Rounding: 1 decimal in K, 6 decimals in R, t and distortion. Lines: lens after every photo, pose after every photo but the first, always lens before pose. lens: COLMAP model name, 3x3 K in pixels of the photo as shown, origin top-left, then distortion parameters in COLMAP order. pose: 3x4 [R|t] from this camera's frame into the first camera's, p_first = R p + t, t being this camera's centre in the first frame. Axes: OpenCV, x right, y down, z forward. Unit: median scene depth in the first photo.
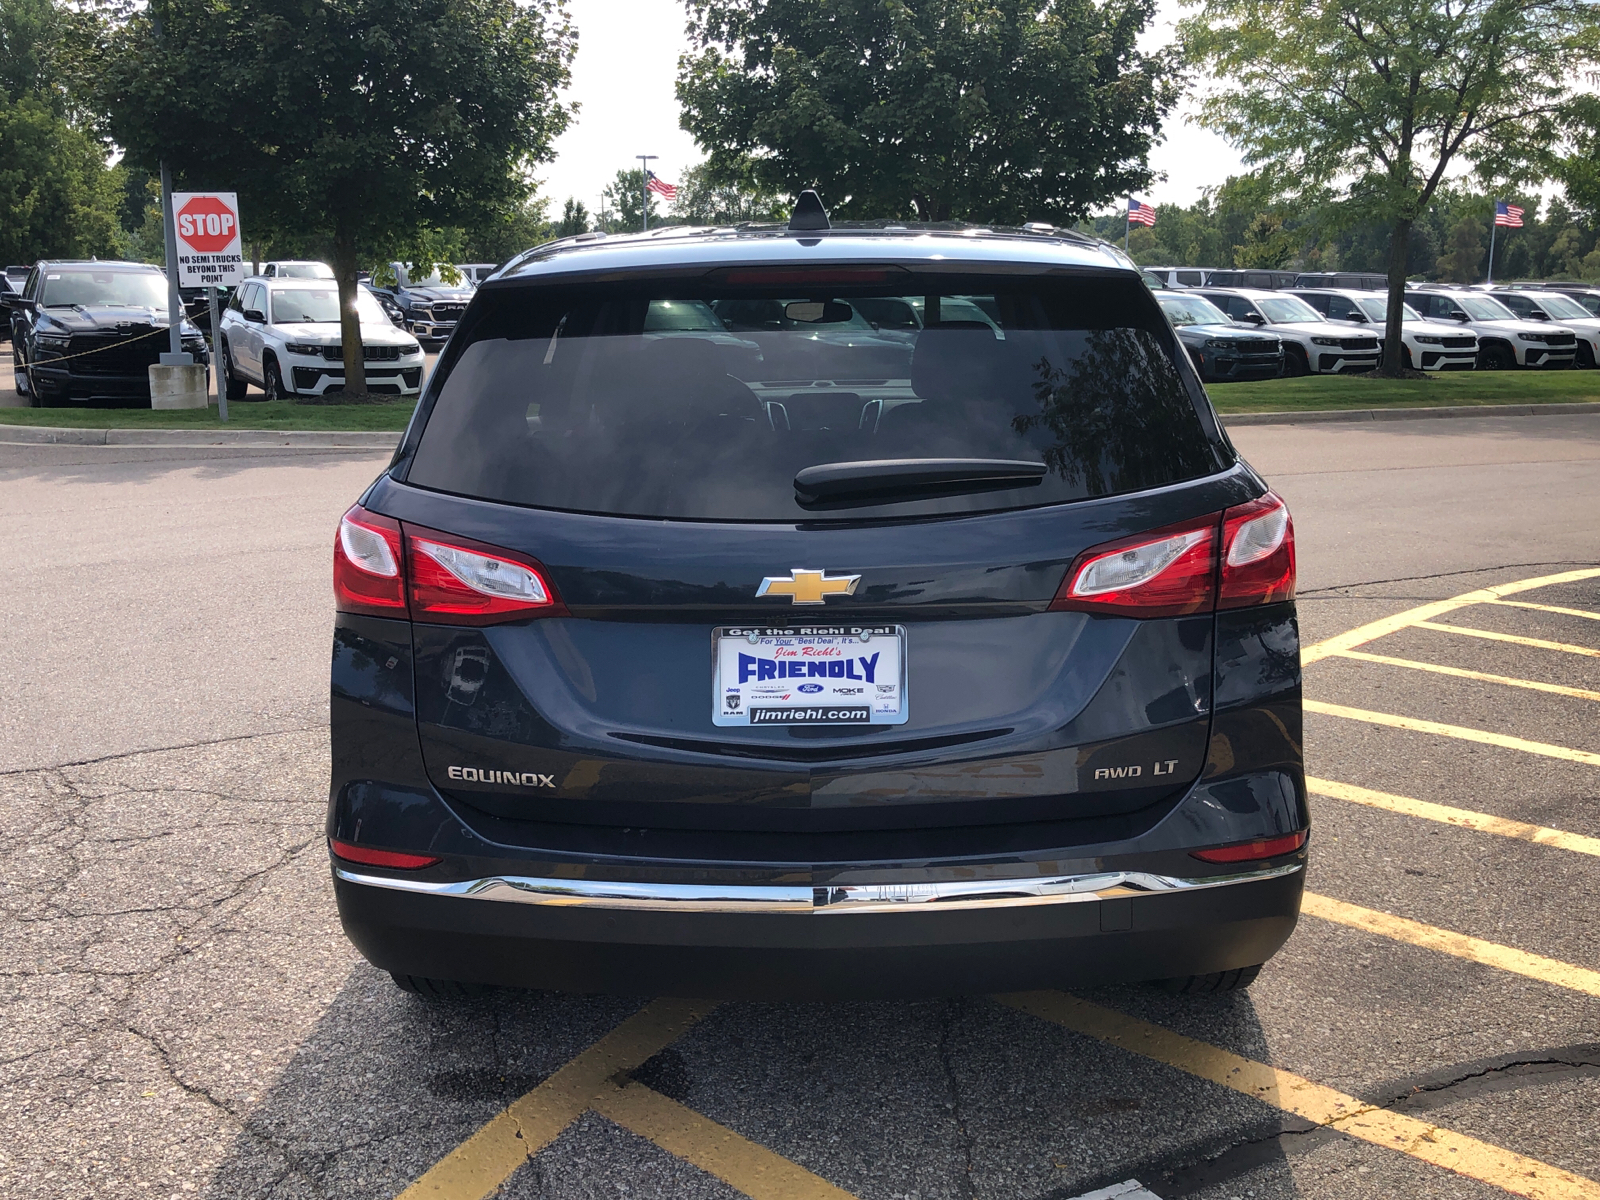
lens RADIAL K [[1588.9, 0, 787.6], [0, 1588.9, 608.3], [0, 0, 1]] dist [0.004371, 0.000000]
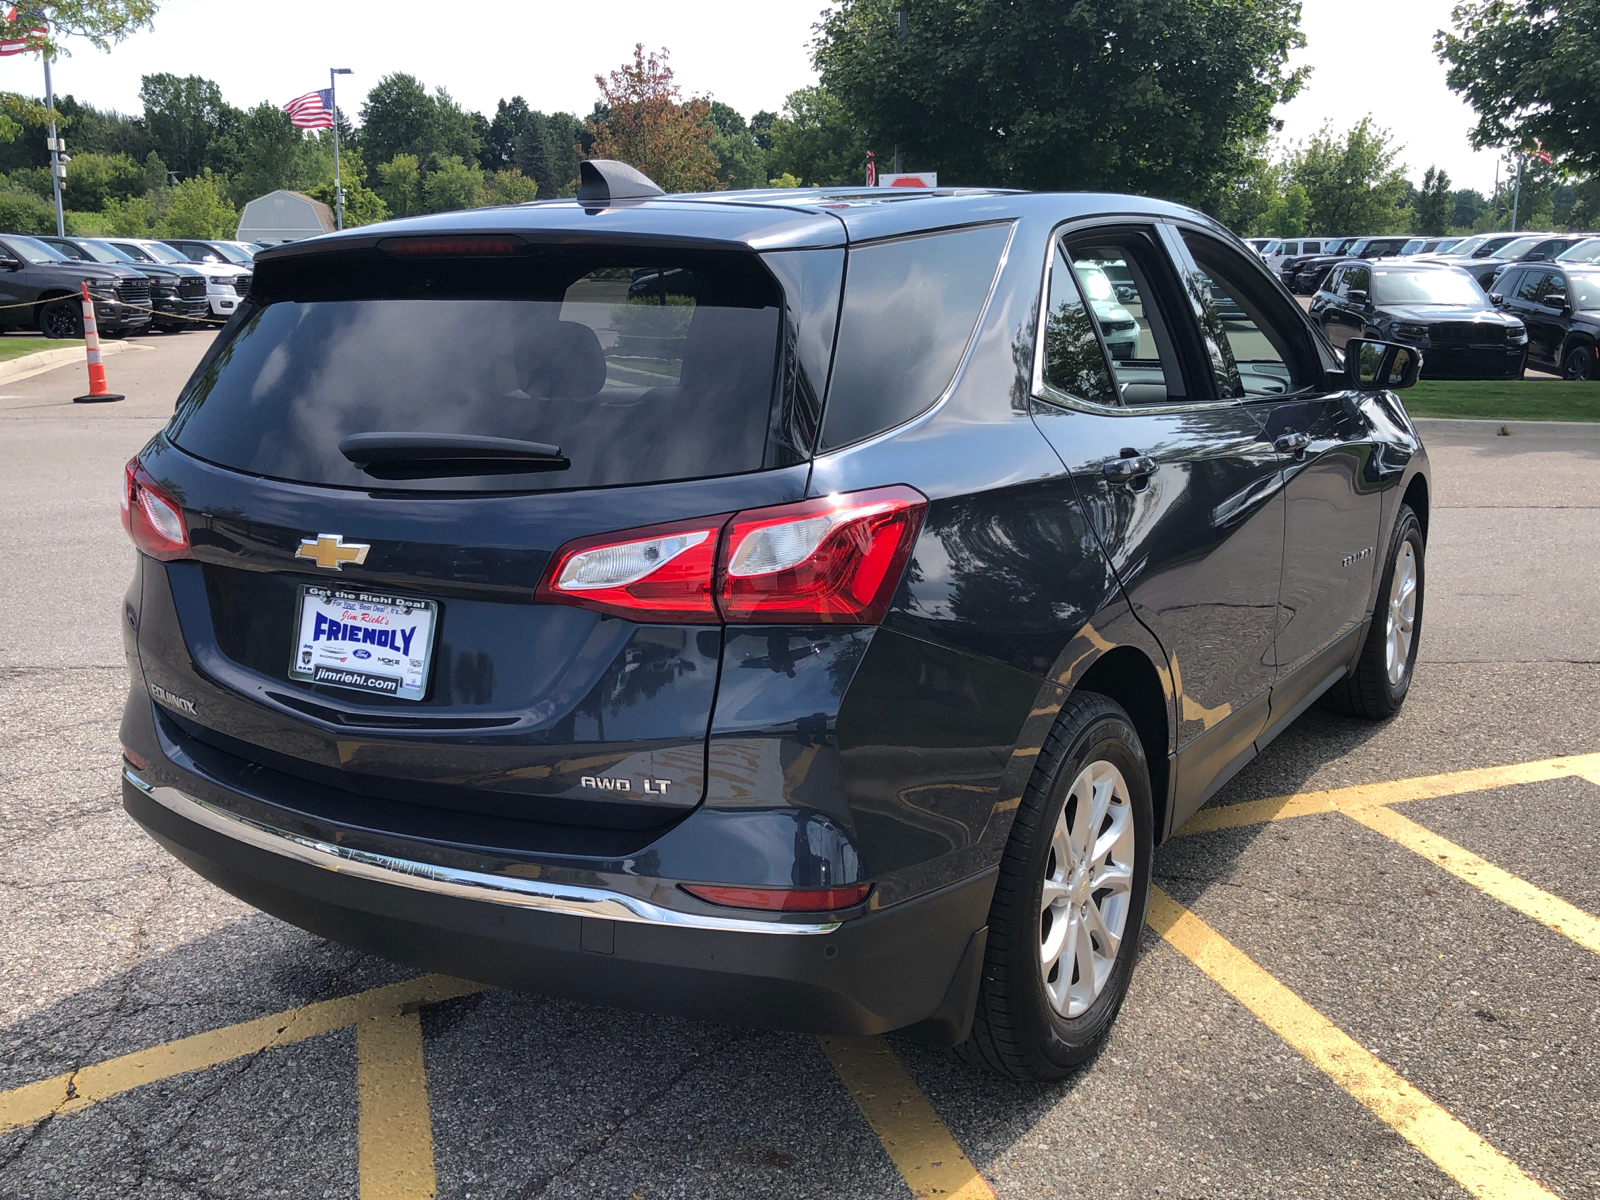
lens RADIAL K [[1588.9, 0, 786.0], [0, 1588.9, 593.6], [0, 0, 1]] dist [0.004371, 0.000000]
pose [[0.869880, 0.101581, -0.482691, 0.715917], [-0.098467, 0.994630, 0.031865, -0.045570], [0.483336, 0.019810, 0.875211, 0.237319]]
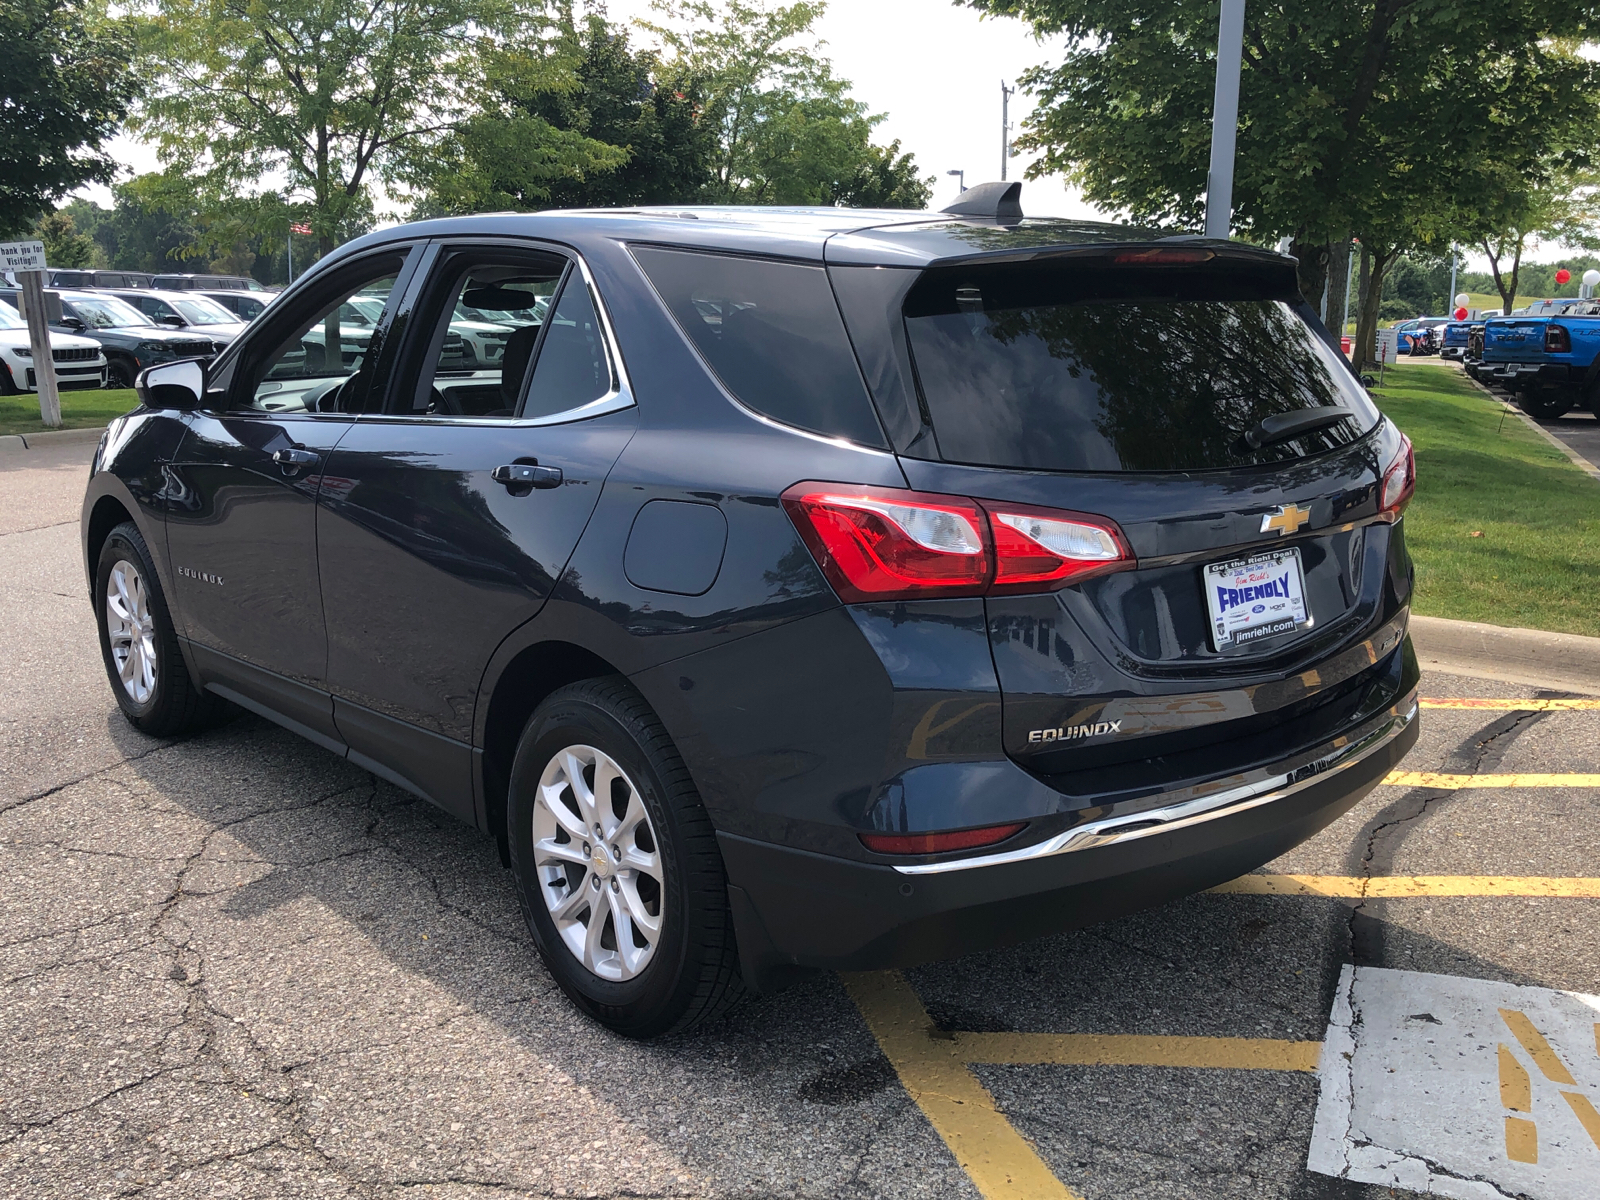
lens RADIAL K [[1588.9, 0, 804.4], [0, 1588.9, 587.2], [0, 0, 1]] dist [0.004371, 0.000000]
pose [[0.740897, -0.115552, 0.661603, -0.996600], [0.125527, 0.991554, 0.032607, -0.045784], [-0.659784, 0.058890, 0.749145, 0.324103]]
